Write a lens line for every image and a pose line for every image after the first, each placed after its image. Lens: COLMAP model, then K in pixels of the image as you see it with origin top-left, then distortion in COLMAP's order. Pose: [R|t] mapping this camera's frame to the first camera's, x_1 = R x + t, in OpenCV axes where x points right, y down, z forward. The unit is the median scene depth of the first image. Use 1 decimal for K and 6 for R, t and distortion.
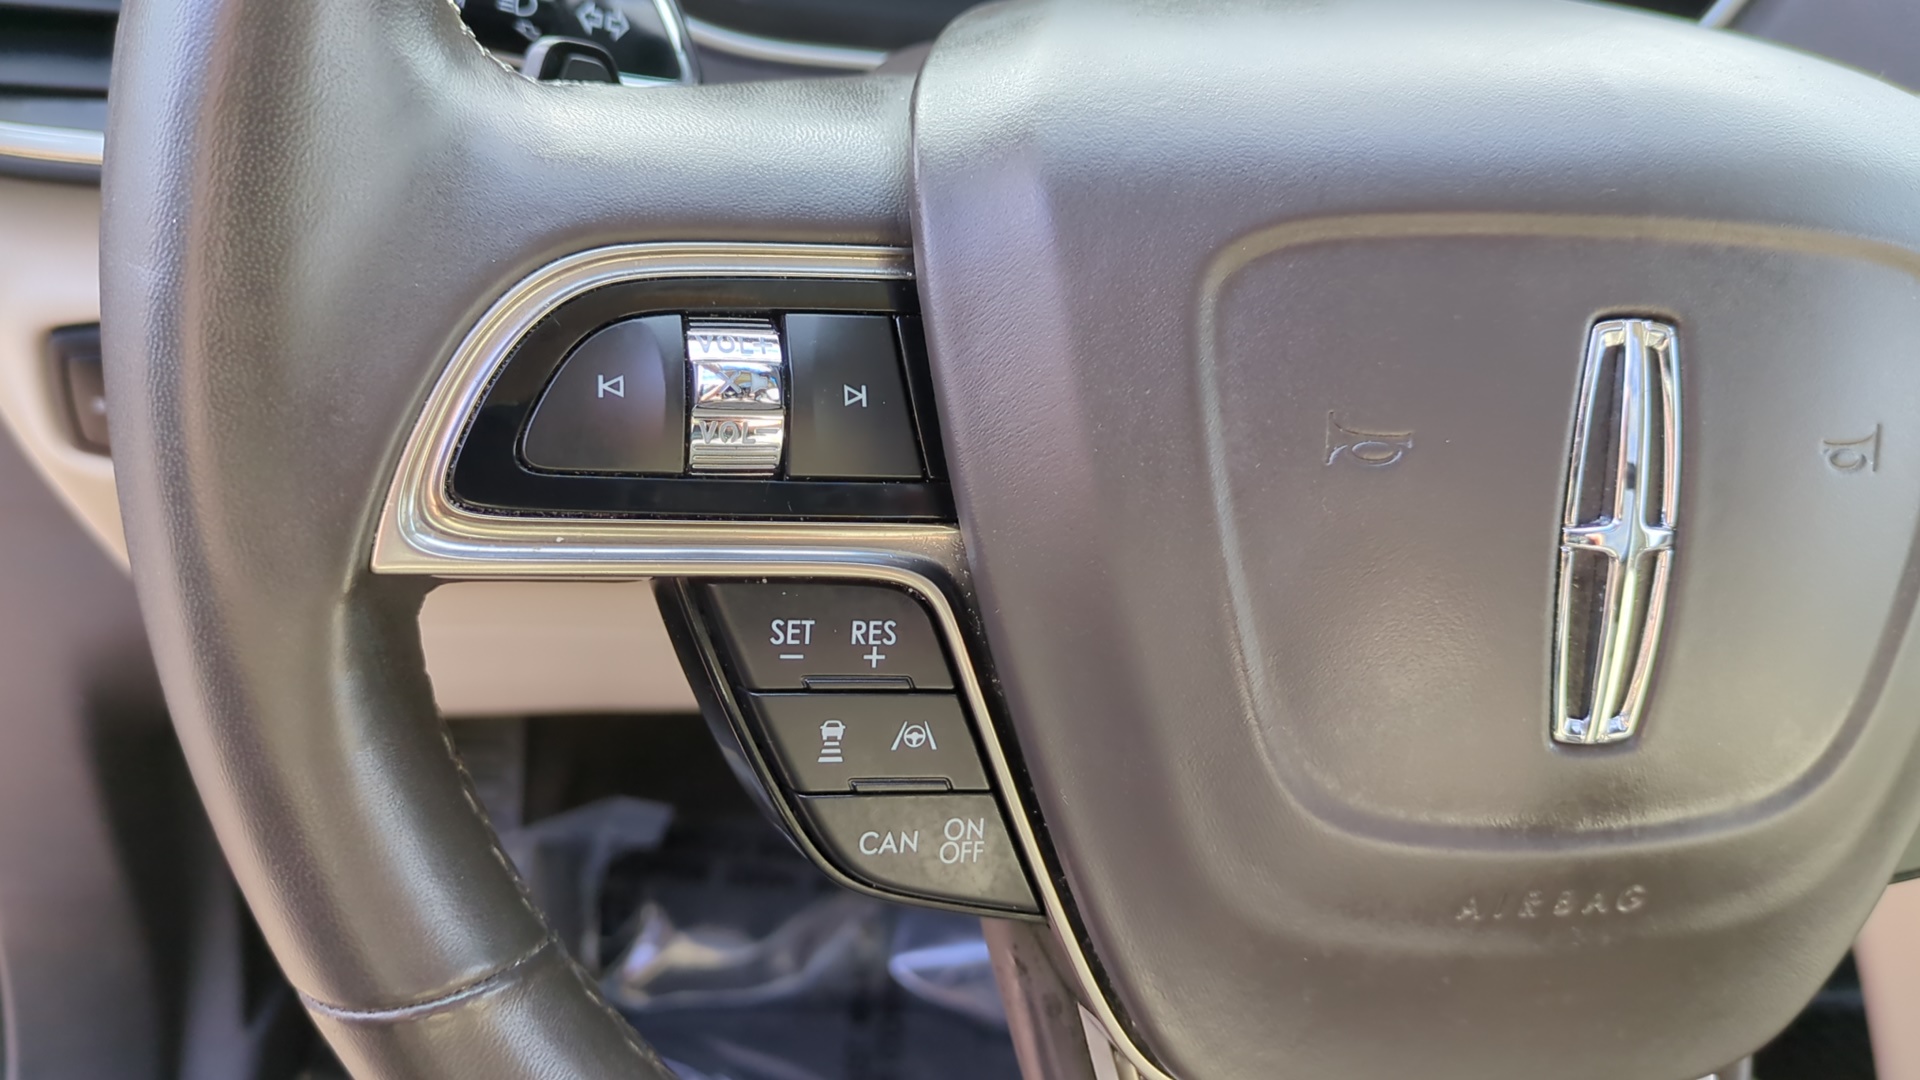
lens RADIAL K [[1637.6, 0, 965.6], [0, 1637.6, 538.5], [0, 0, 1]] dist [0.059786, -0.071332]
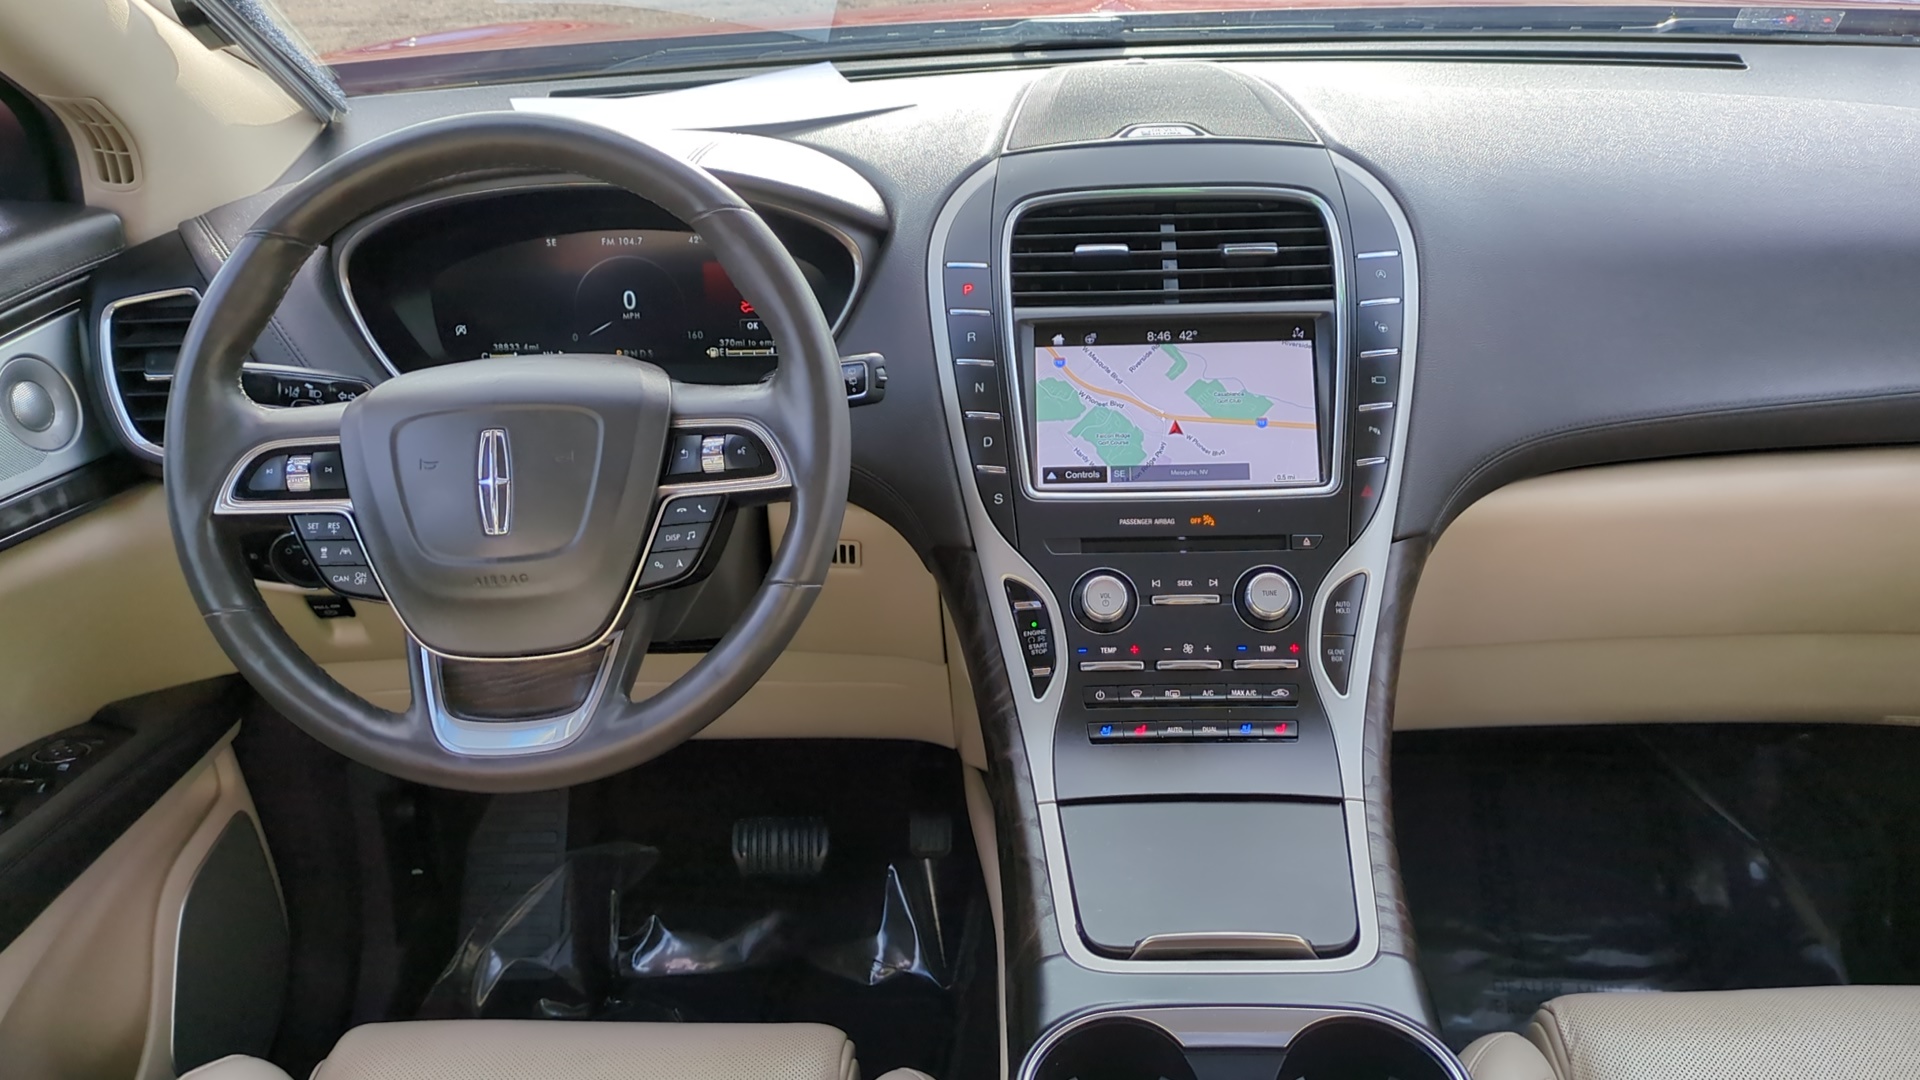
lens RADIAL K [[1637.6, 0, 975.9], [0, 1637.6, 539.2], [0, 0, 1]] dist [0.059786, -0.071332]
pose [[0.966749, -0.110119, -0.230802, 2.468888], [0.056683, 0.972360, -0.226502, 1.126150], [0.249365, 0.205888, 0.946270, -2.527780]]
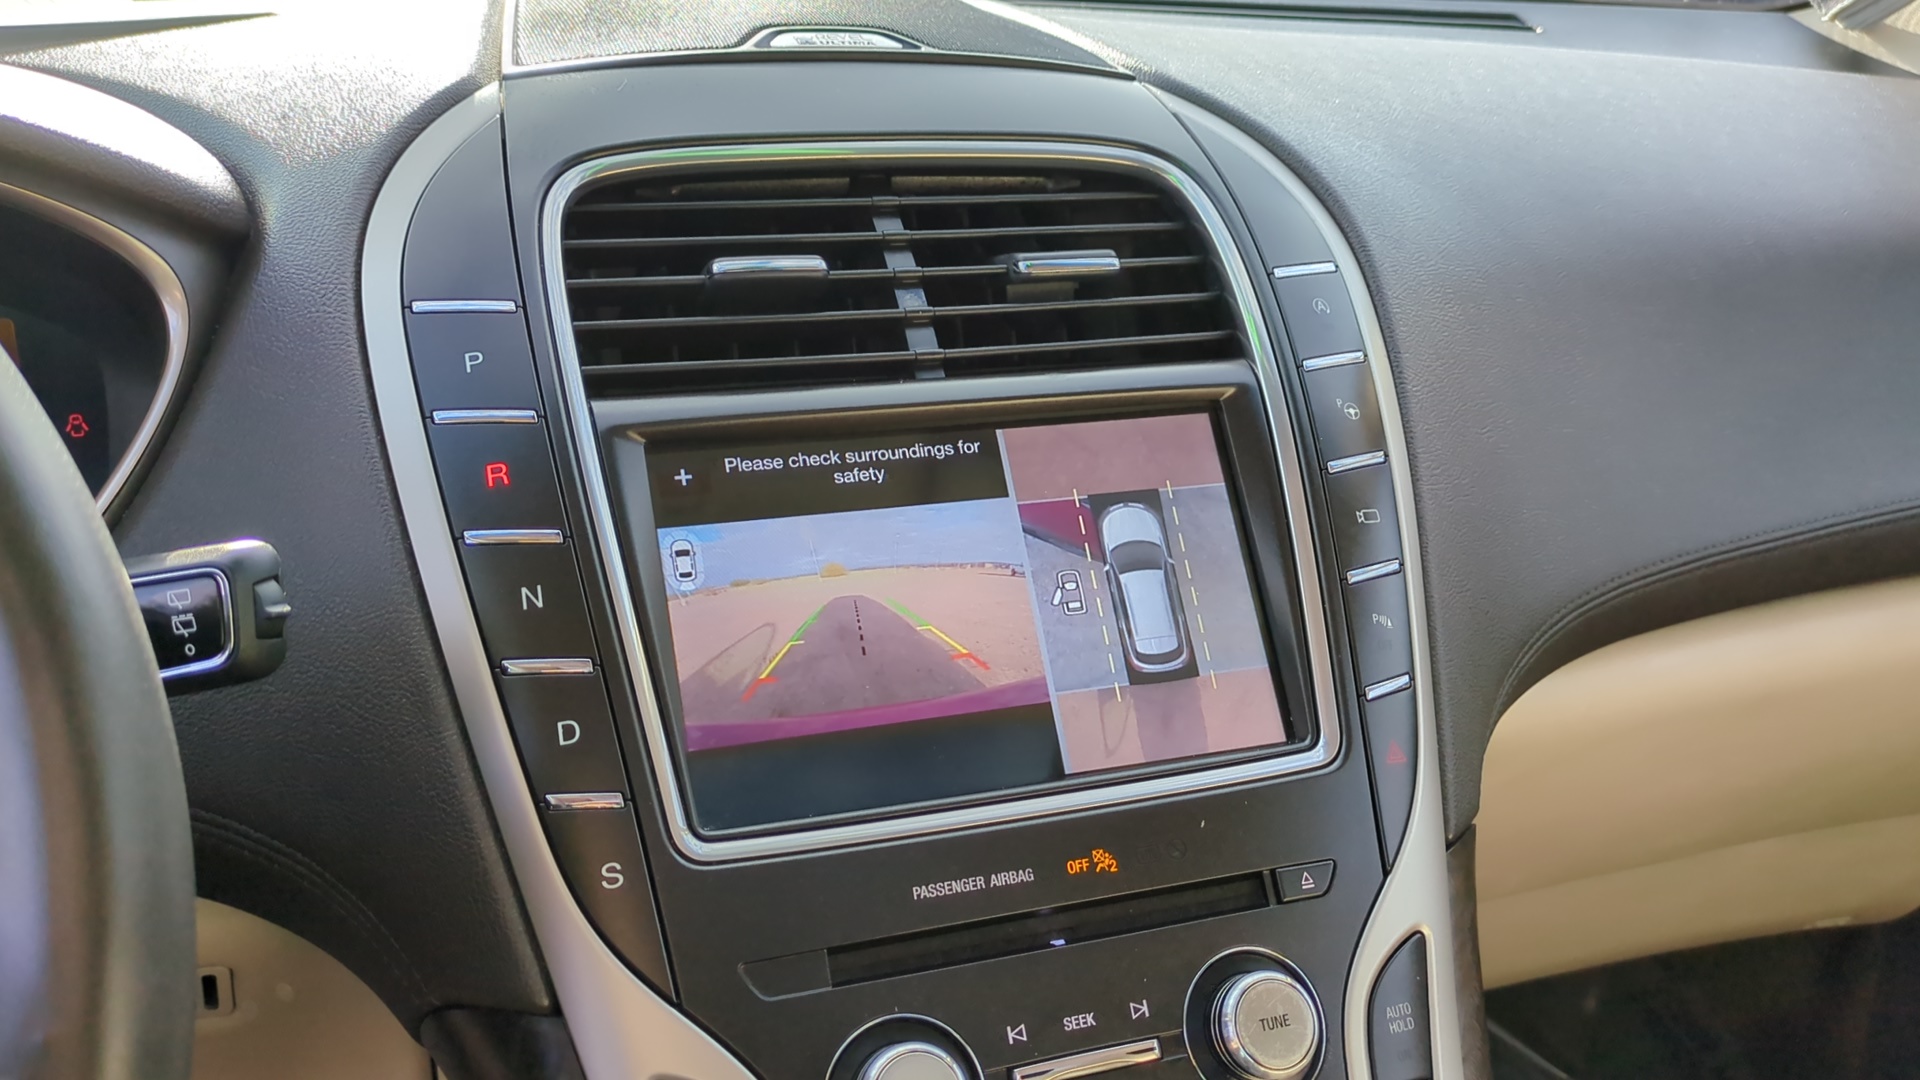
lens RADIAL K [[1637.6, 0, 962.9], [0, 1637.6, 545.1], [0, 0, 1]] dist [0.059786, -0.071332]
pose [[0.971311, -0.196305, 0.134239, 1.668279], [0.223147, 0.947491, -0.229056, 0.110594], [-0.082226, 0.252440, 0.964113, -0.019253]]
